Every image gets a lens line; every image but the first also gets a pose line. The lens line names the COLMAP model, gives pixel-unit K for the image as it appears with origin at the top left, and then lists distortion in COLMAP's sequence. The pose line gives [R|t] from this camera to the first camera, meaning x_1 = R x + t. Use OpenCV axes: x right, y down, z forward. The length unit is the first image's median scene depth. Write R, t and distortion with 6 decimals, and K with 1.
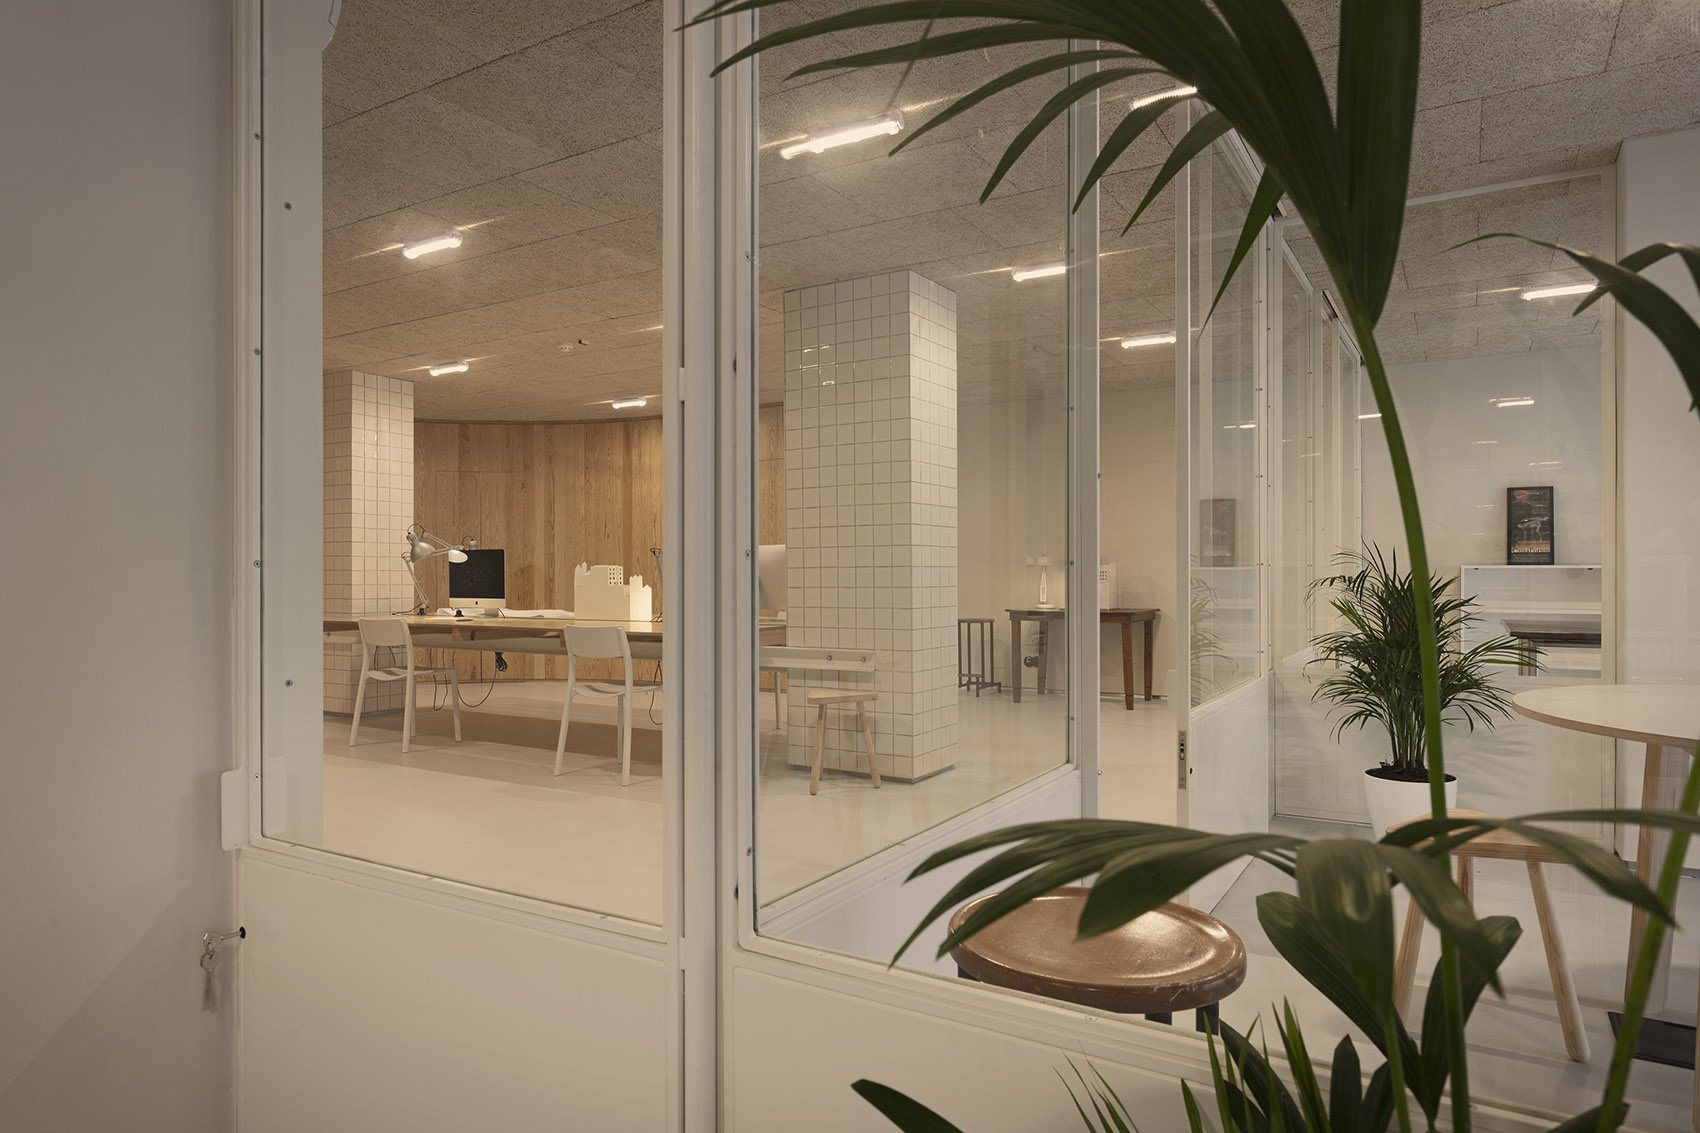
lens RADIAL K [[1065.4, 0, 827.5], [0, 1065.4, 587.2], [0, 0, 1]] dist [0.006268, -0.000105]
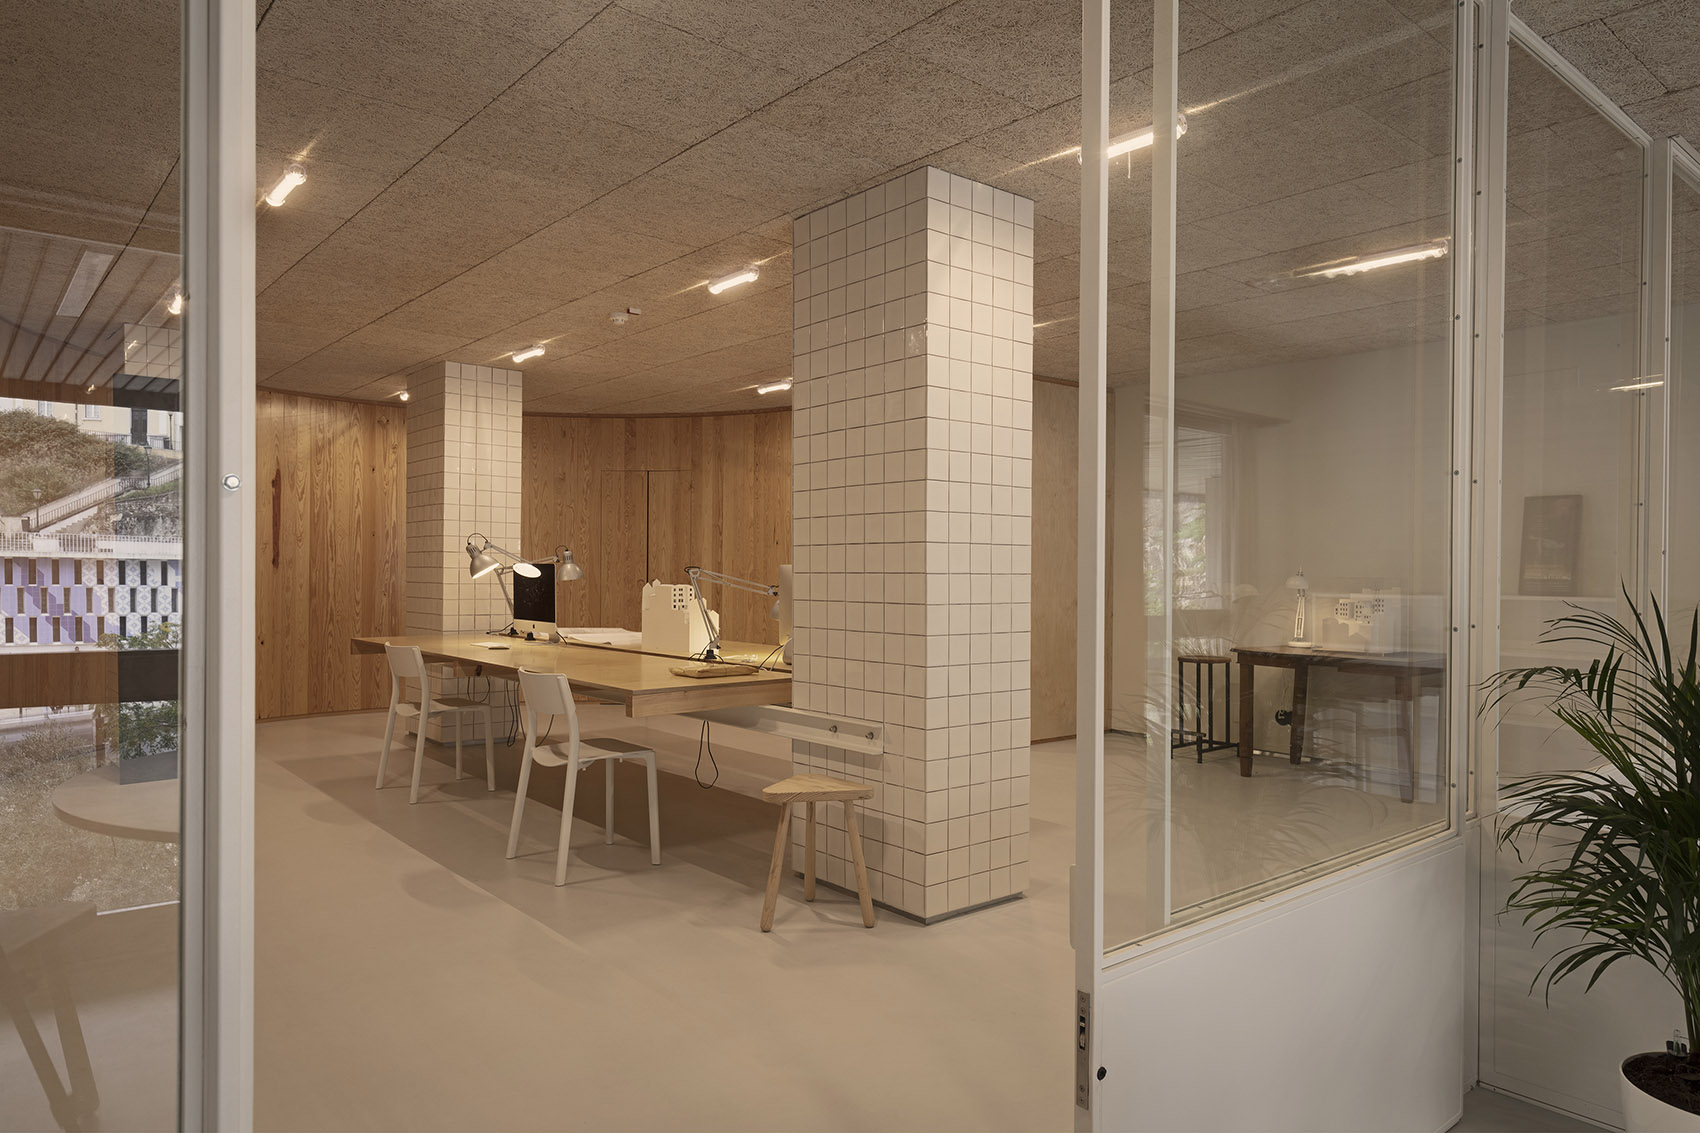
lens RADIAL K [[1095.1, 0, 877.0], [0, 1095.1, 581.2], [0, 0, 1]] dist [0.002413, 0.001511]
pose [[0.952080, 0.016704, -0.305392, 0.244105], [-0.017390, 0.999849, 0.000476, -0.032145], [0.305354, 0.004858, 0.952226, 0.306443]]
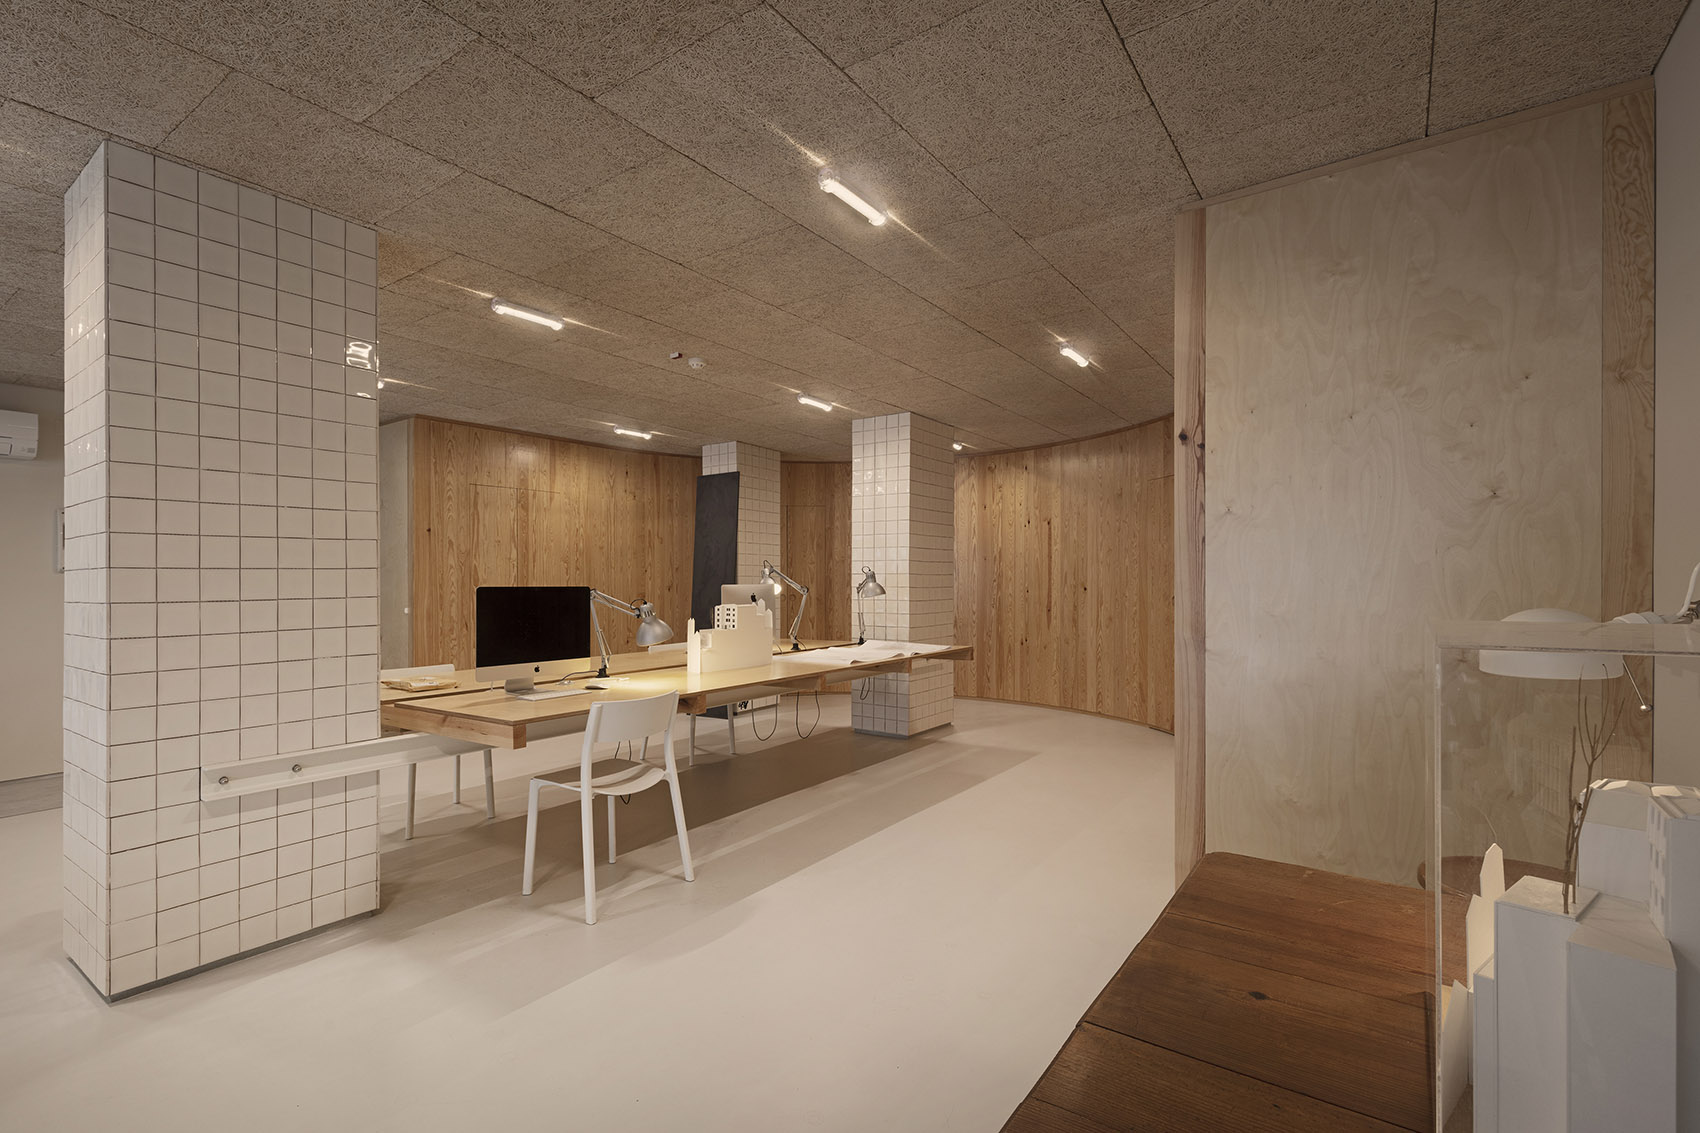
lens RADIAL K [[765.6, 0, 858.6], [0, 765.6, 571.6], [0, 0, 1]] dist [0.001544, -0.000004]
pose [[-0.068945, -0.004477, -0.997610, 0.458130], [-0.003241, 0.999986, -0.004264, -0.055099], [0.997615, 0.002939, -0.068959, 1.396154]]
